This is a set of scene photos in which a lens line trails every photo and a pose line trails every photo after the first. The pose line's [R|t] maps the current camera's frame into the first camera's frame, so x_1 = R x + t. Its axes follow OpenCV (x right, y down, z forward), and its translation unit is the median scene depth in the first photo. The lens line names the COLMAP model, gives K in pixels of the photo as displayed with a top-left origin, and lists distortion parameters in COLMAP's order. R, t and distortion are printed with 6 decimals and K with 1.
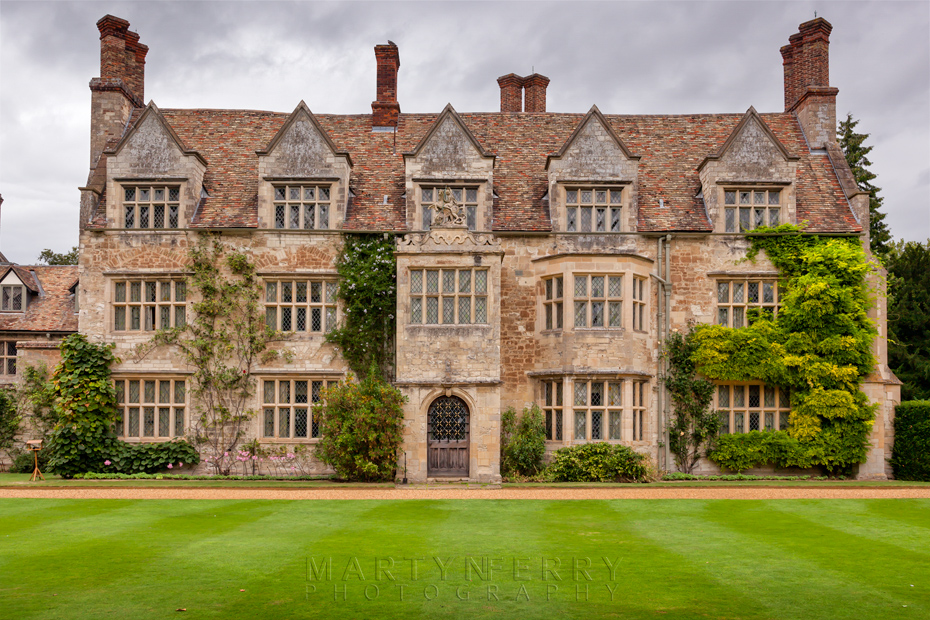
lens RADIAL K [[915.5, 0, 464.5], [0, 915.5, 391.8], [0, 0, 1]] dist [0.020009, 0.004563]
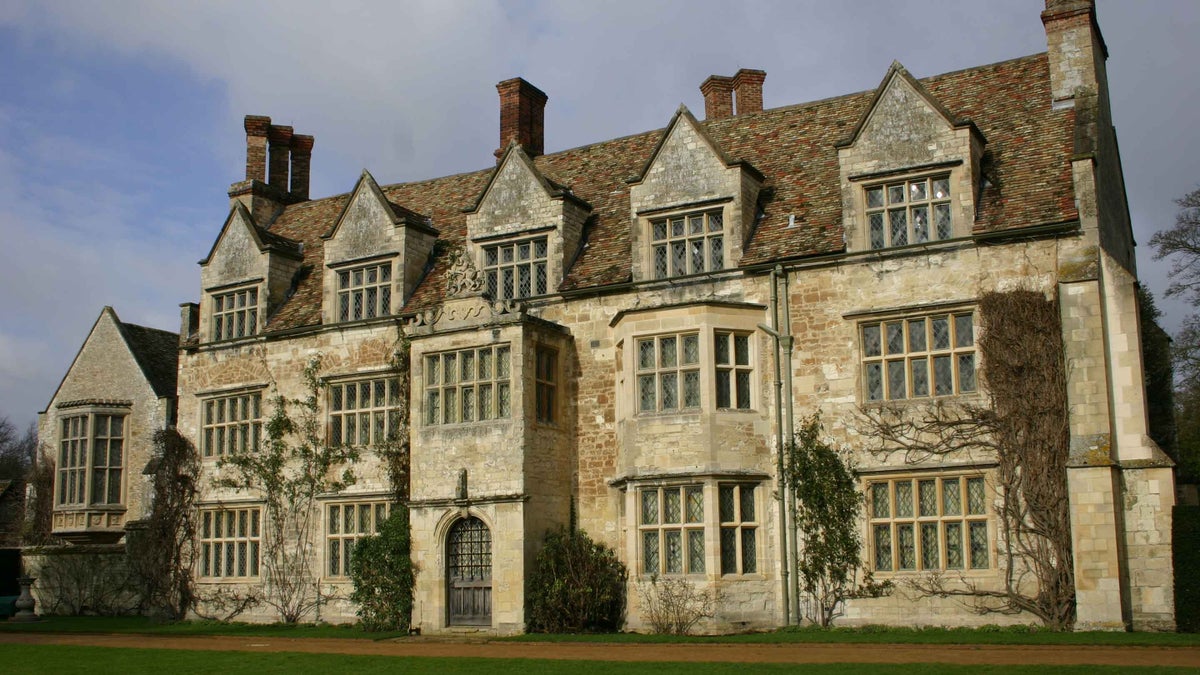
lens RADIAL K [[1205.9, 0, 599.3], [0, 1205.9, 381.6], [0, 0, 1]] dist [-0.084390, 0.027552]
pose [[0.876362, -0.091732, -0.472837, 0.514227], [0.038501, 0.991897, -0.121072, 0.016544], [0.480112, 0.087898, 0.872792, 0.165151]]
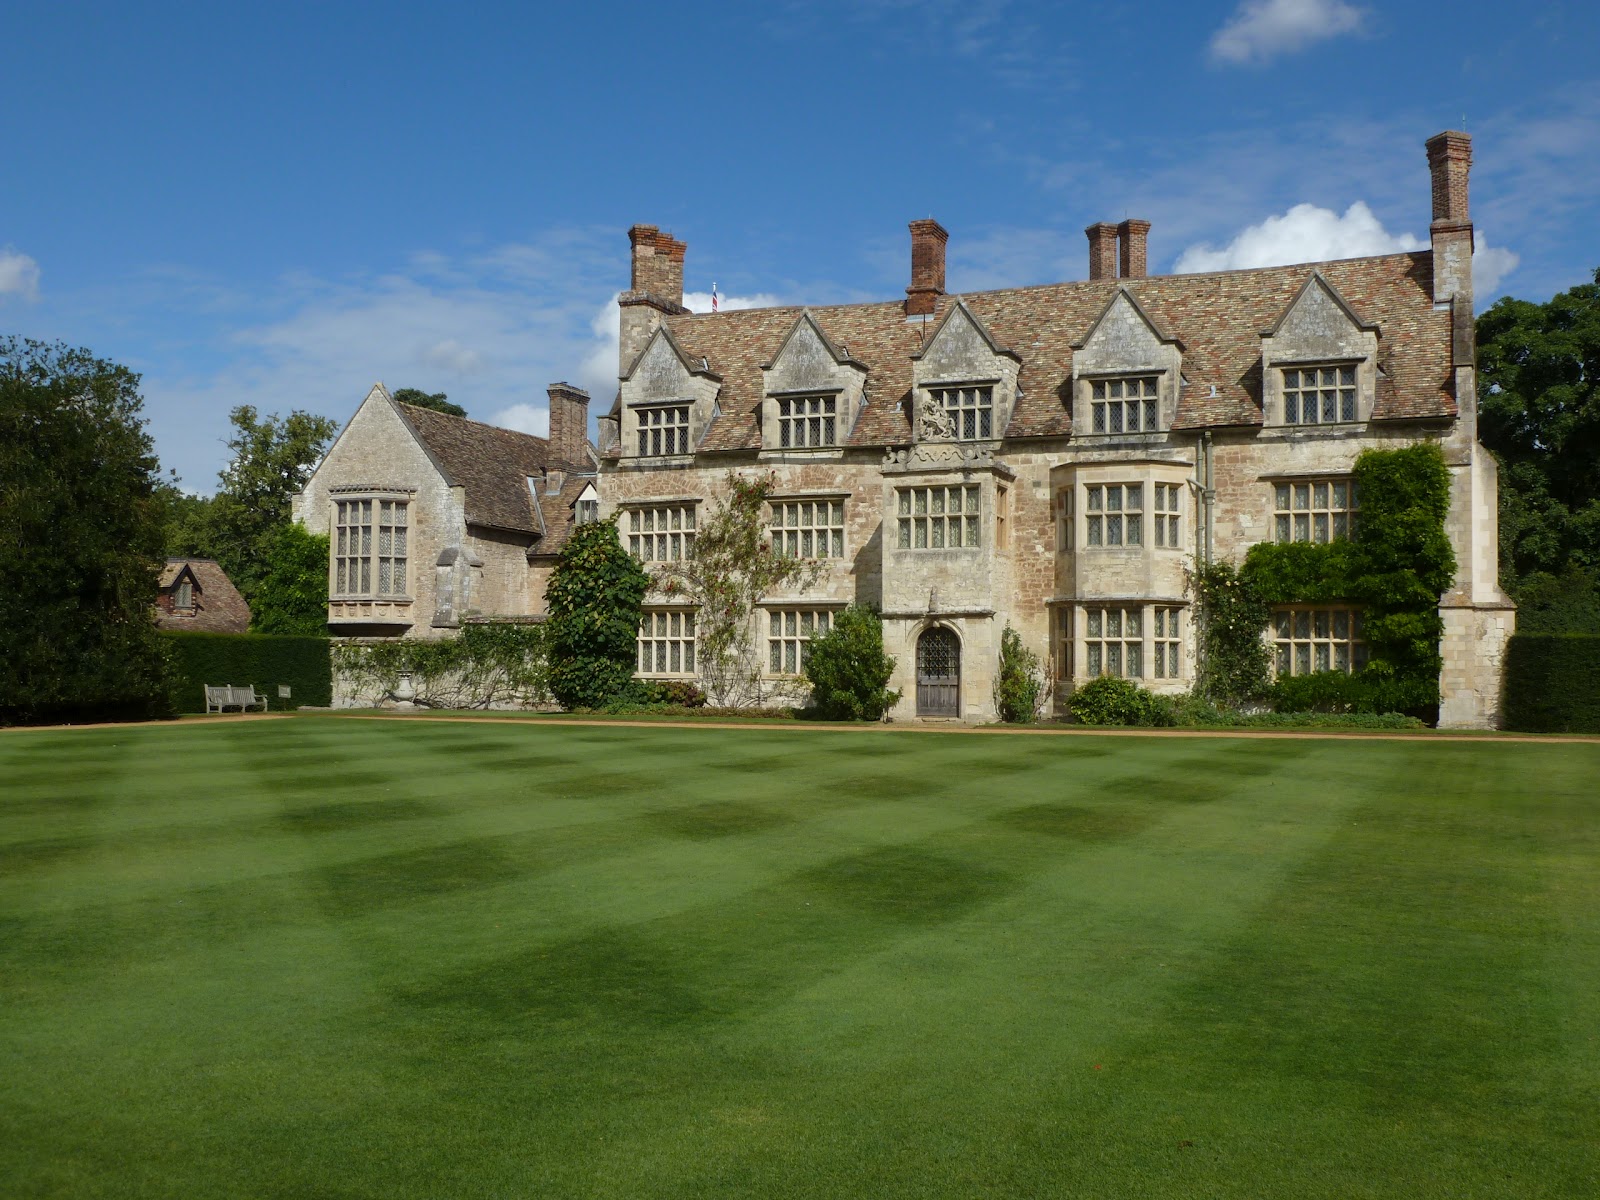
lens RADIAL K [[1571.2, 0, 818.1], [0, 1571.2, 604.6], [0, 0, 1]] dist [-0.008811, -0.014102]
pose [[0.922229, -0.013016, -0.386426, 0.440962], [0.010724, 0.999910, -0.008086, -0.006201], [0.386496, 0.003313, 0.922285, -0.447420]]
